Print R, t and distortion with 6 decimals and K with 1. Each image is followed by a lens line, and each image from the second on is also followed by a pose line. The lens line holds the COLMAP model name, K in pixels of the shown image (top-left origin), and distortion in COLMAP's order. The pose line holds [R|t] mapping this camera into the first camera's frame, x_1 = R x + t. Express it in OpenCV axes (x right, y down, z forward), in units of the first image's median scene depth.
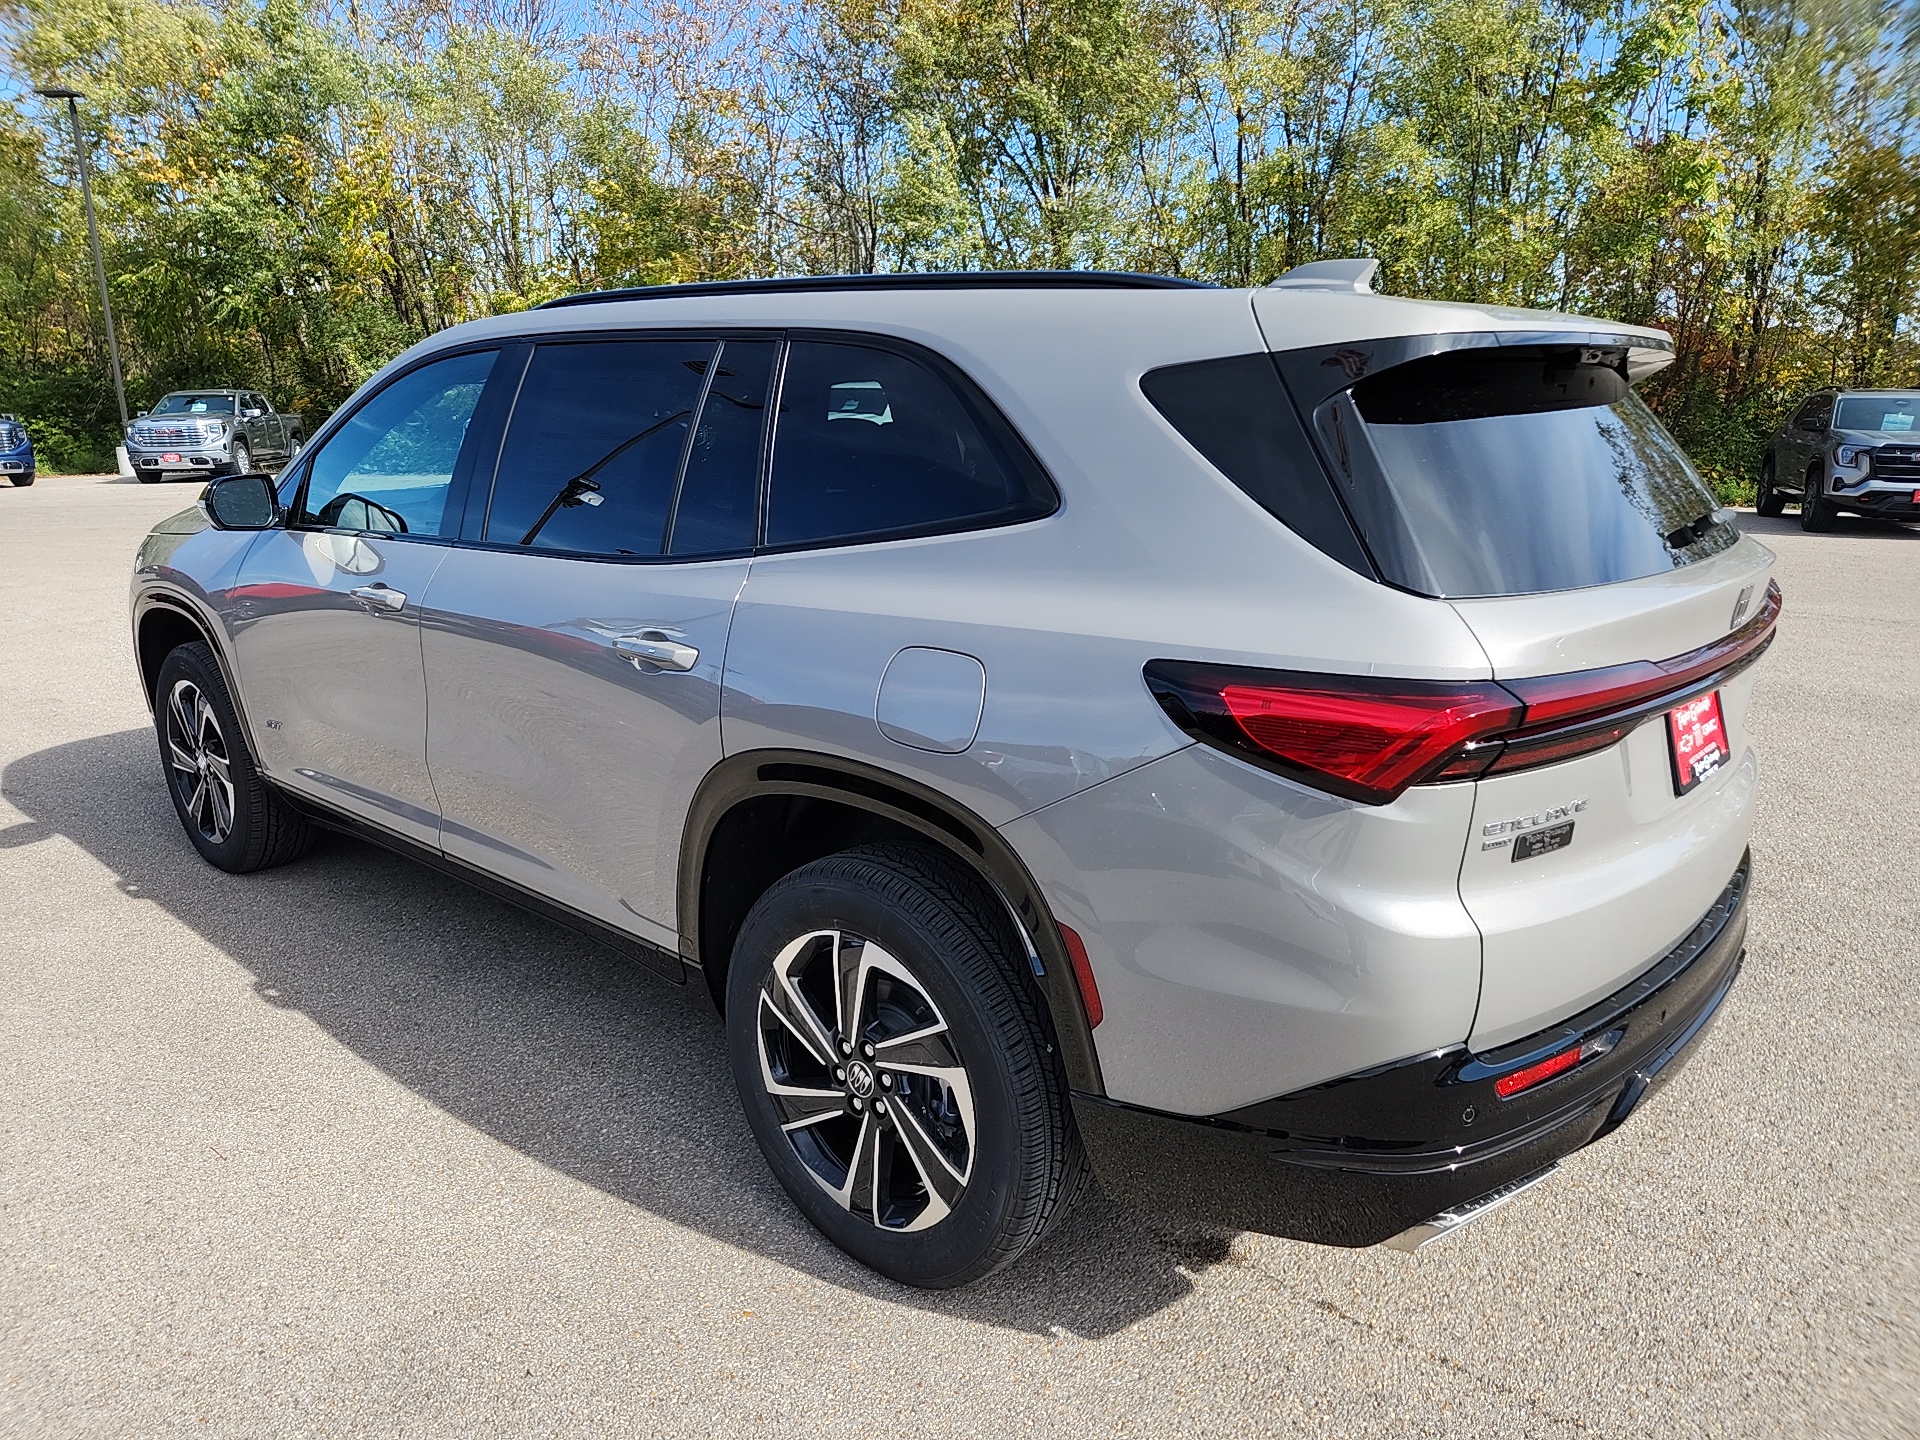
lens RADIAL K [[1265.0, 0, 958.1], [0, 1265.0, 742.1], [0, 0, 1]] dist [0.032407, -0.002303]
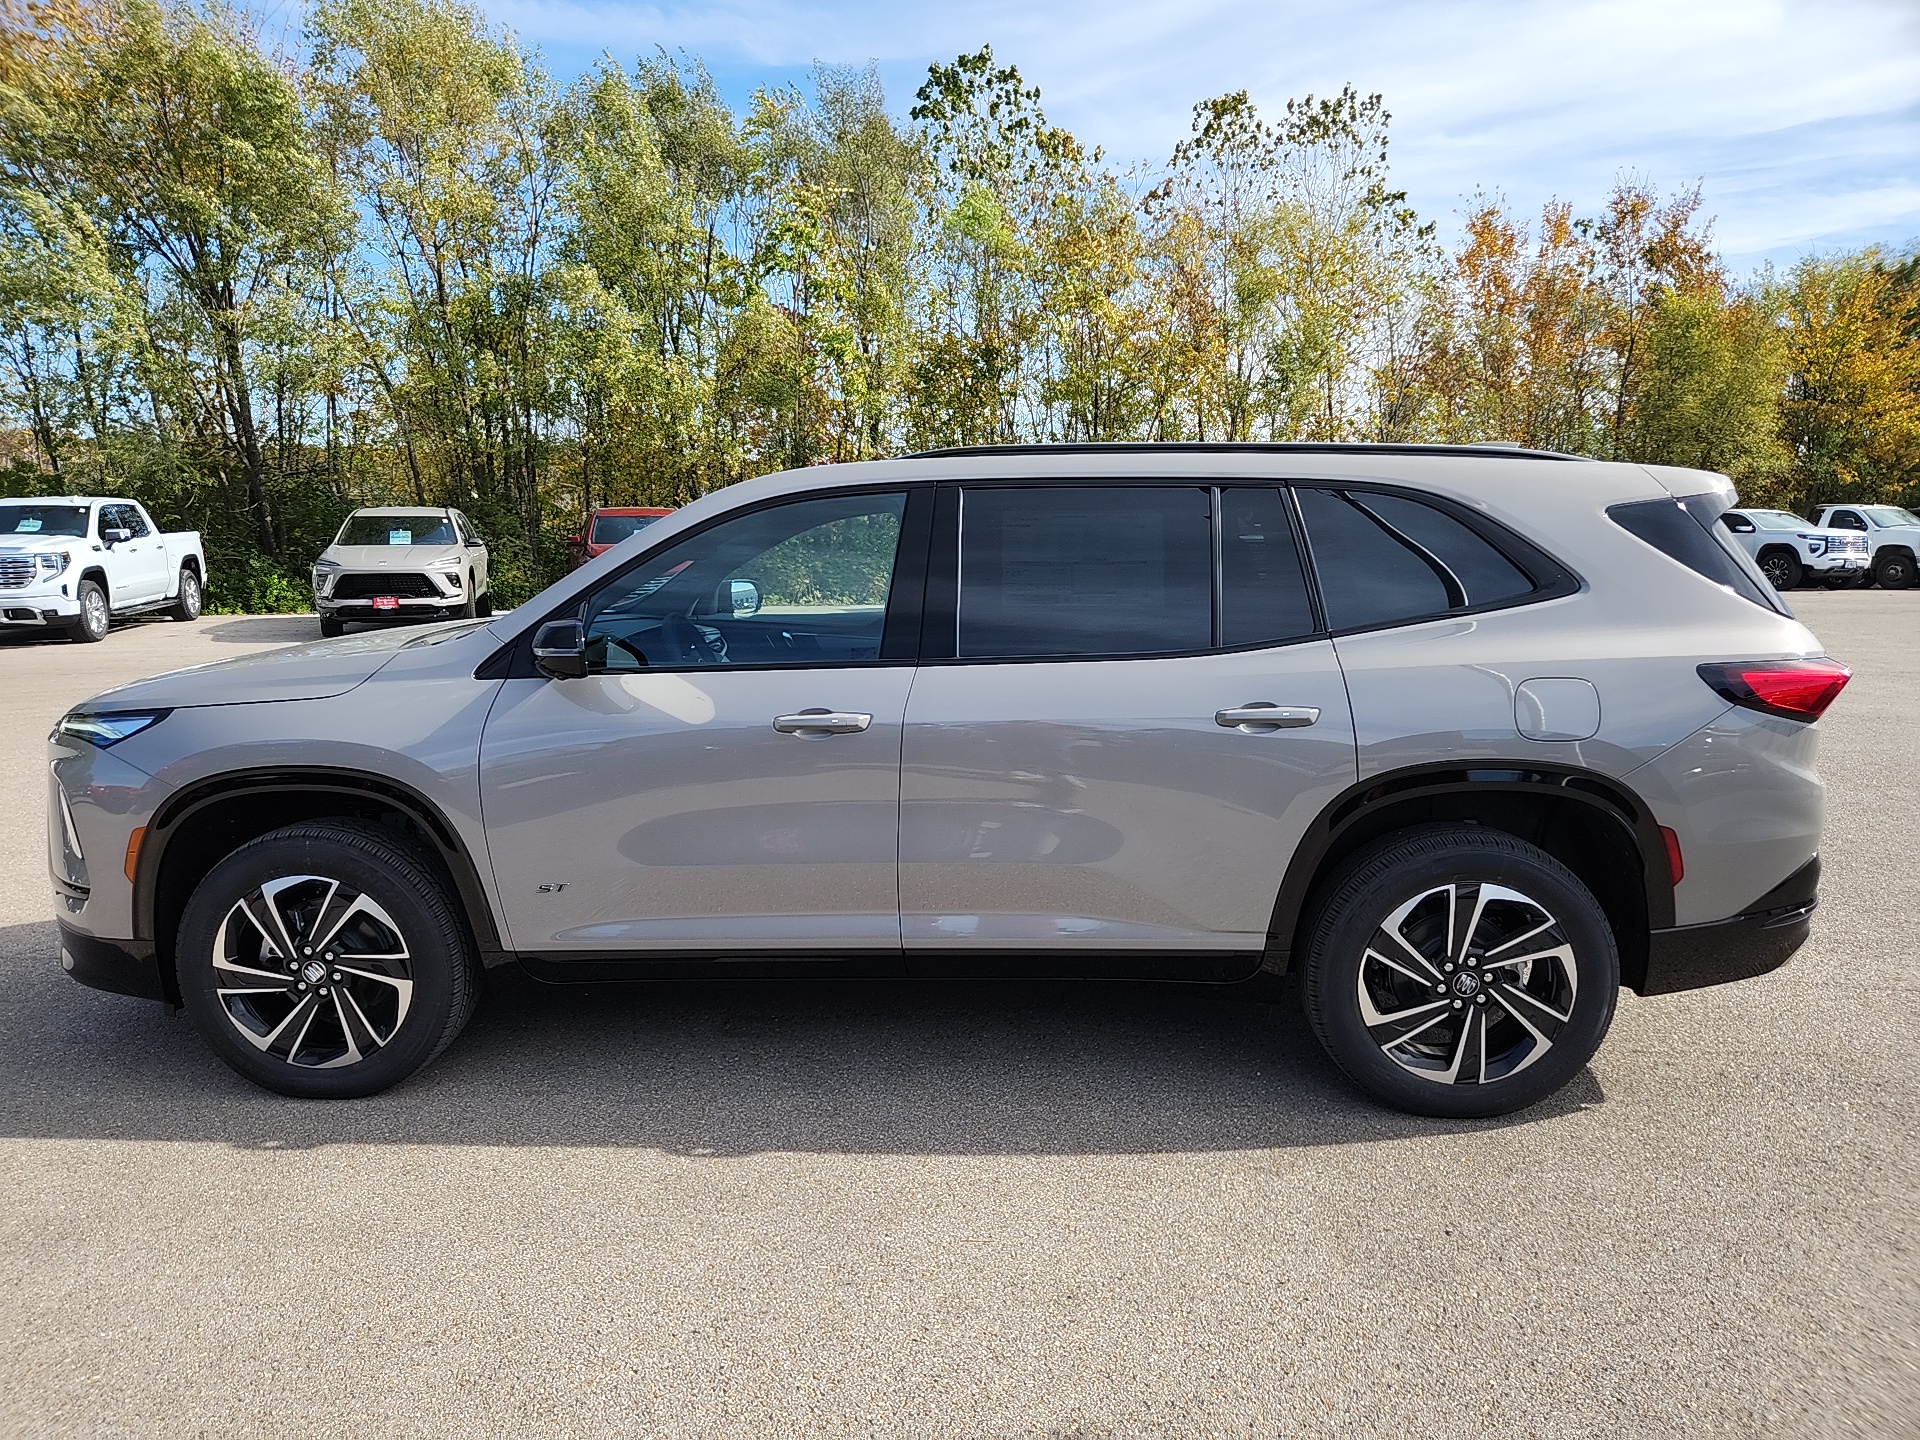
lens RADIAL K [[1256.3, 0, 925.3], [0, 1256.3, 775.9], [0, 0, 1]] dist [0.079074, -0.093625]
pose [[0.778689, -0.131255, 0.613528, -1.410708], [0.169274, 0.985561, -0.003996, -0.069102], [-0.604144, 0.106966, 0.789663, 0.192656]]
